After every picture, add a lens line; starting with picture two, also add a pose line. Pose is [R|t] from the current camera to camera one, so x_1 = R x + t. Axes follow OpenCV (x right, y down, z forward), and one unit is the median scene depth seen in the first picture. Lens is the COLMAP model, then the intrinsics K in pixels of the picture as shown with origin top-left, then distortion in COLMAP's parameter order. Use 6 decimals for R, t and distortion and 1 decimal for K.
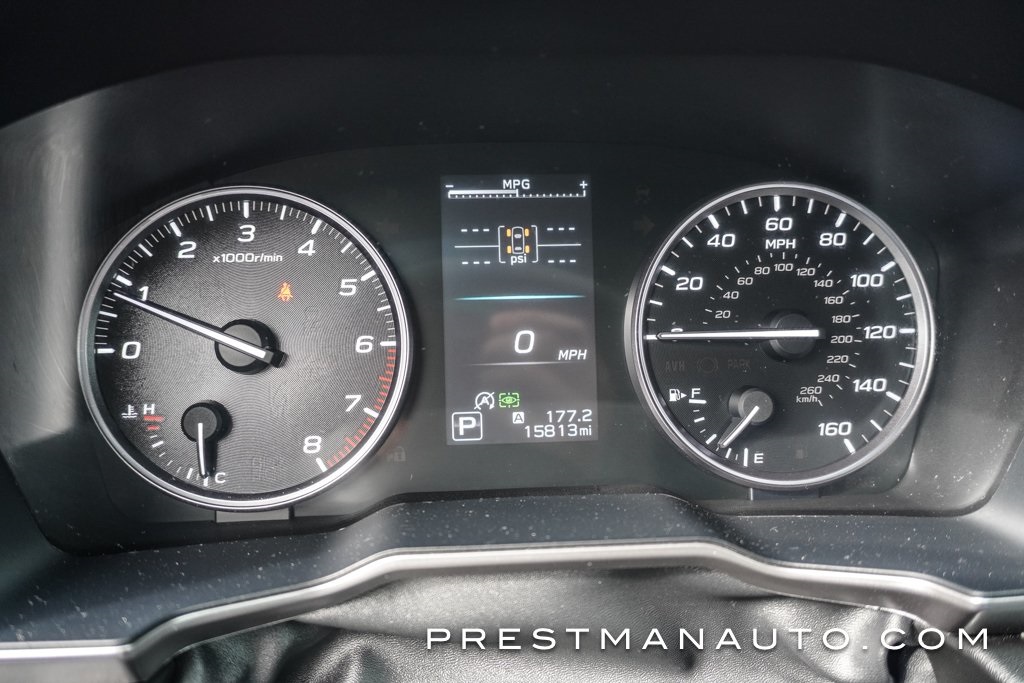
lens RADIAL K [[906.0, 0, 489.5], [0, 906.0, 338.7], [0, 0, 1]] dist [-0.032875, -0.003749]
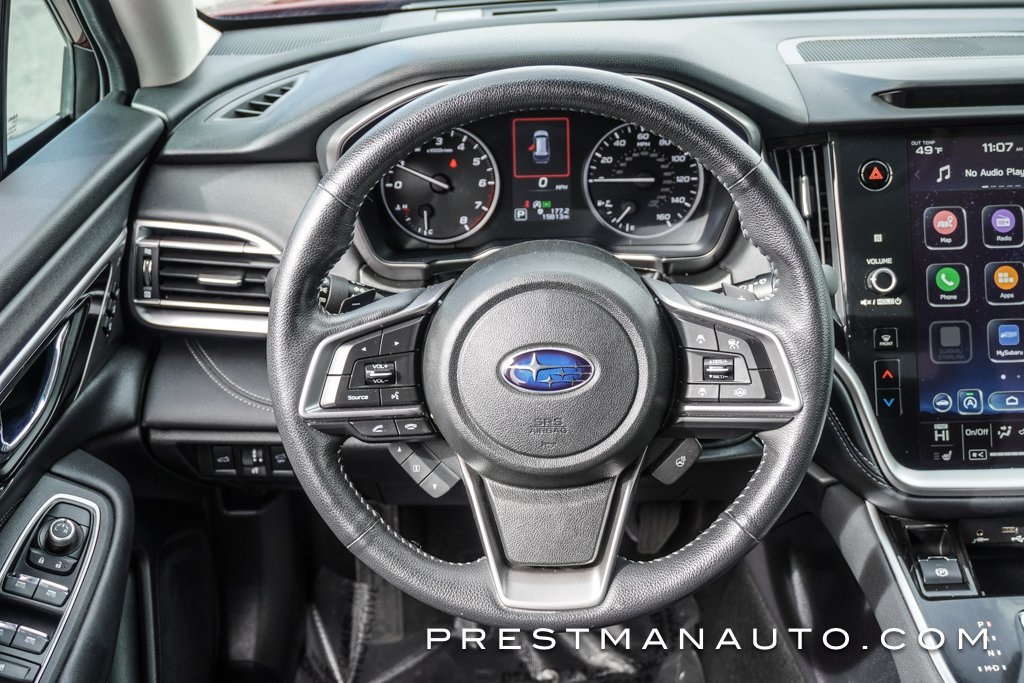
lens RADIAL K [[1259.3, 0, 515.3], [0, 1259.3, 351.3], [0, 0, 1]] dist [0.004522, 0.000000]
pose [[0.996319, 0.019136, -0.083561, 0.271762], [-0.004285, 0.984664, 0.174408, -0.149136], [0.085617, -0.173408, 0.981121, -2.653607]]
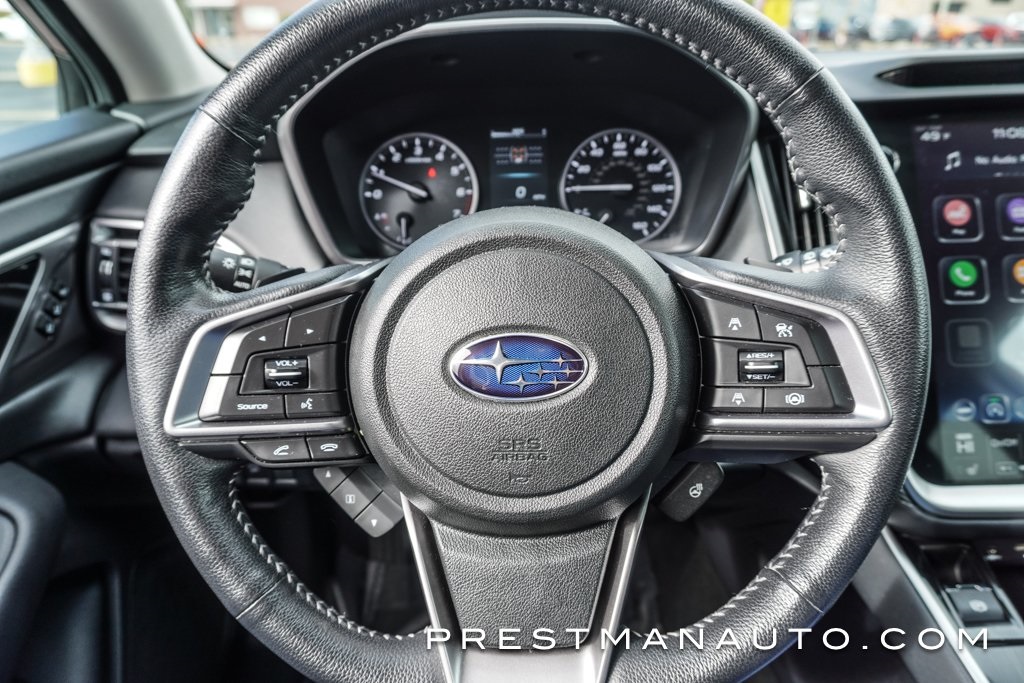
lens RADIAL K [[694.3, 0, 511.1], [0, 694.3, 340.4], [0, 0, 1]] dist [-0.031016, 0.015993]
pose [[0.995849, 0.013565, -0.090002, 0.198704], [-0.002417, 0.992426, 0.122824, 0.185863], [0.090987, -0.122097, 0.988339, -1.063322]]
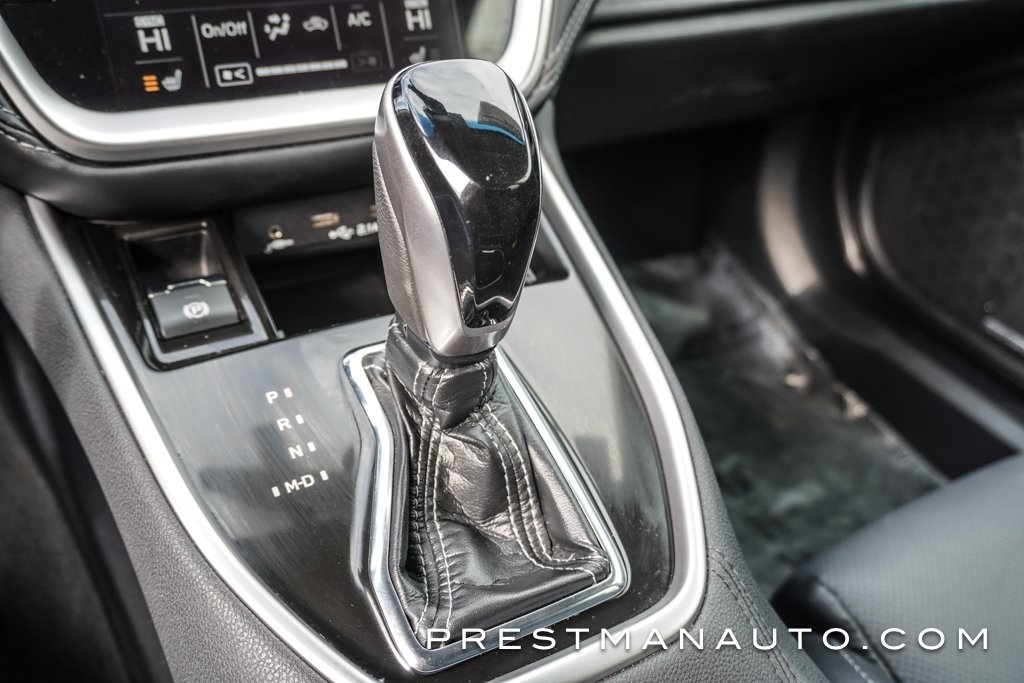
lens RADIAL K [[942.9, 0, 505.6], [0, 942.9, 344.1], [0, 0, 1]] dist [0.001939, 0.000000]
pose [[0.909762, -0.167597, 0.379796, 0.974080], [0.027186, 0.936971, 0.348348, 0.570864], [-0.414240, -0.306589, 0.856977, -0.775543]]
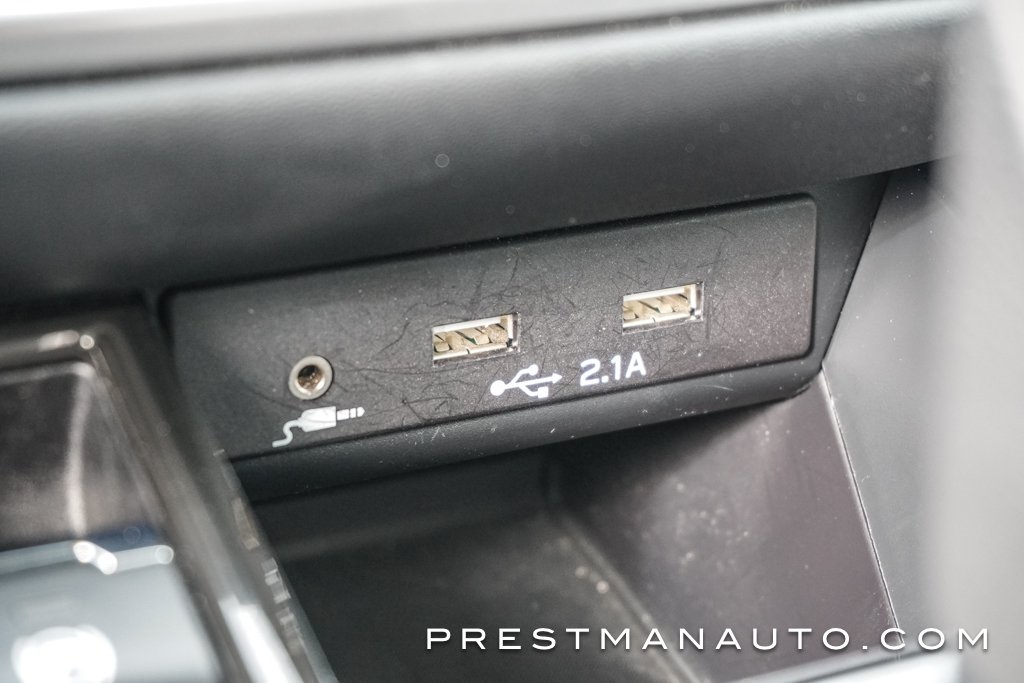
lens RADIAL K [[2289.6, 0, 513.2], [0, 2289.6, 341.2], [0, 0, 1]] dist [-0.002928, 0.000000]
pose [[0.929552, -0.107060, 0.352805, 0.962207], [0.037923, 0.979600, 0.197345, 0.692125], [-0.366735, -0.170063, 0.914649, -0.292462]]
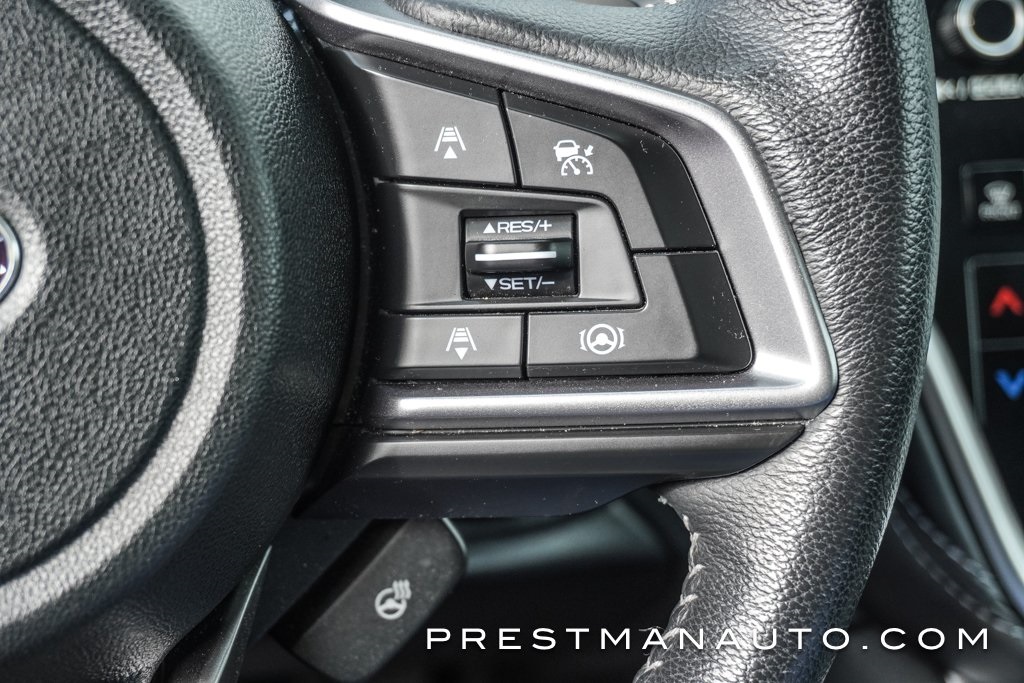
lens RADIAL K [[2050.0, 0, 508.7], [0, 2050.0, 344.4], [0, 0, 1]] dist [-0.020290, 0.000000]
pose [[0.996911, -0.003867, 0.078448, 0.381579], [-0.009365, 0.985811, 0.167596, 0.206836], [-0.077983, -0.167813, 0.982730, -1.150710]]
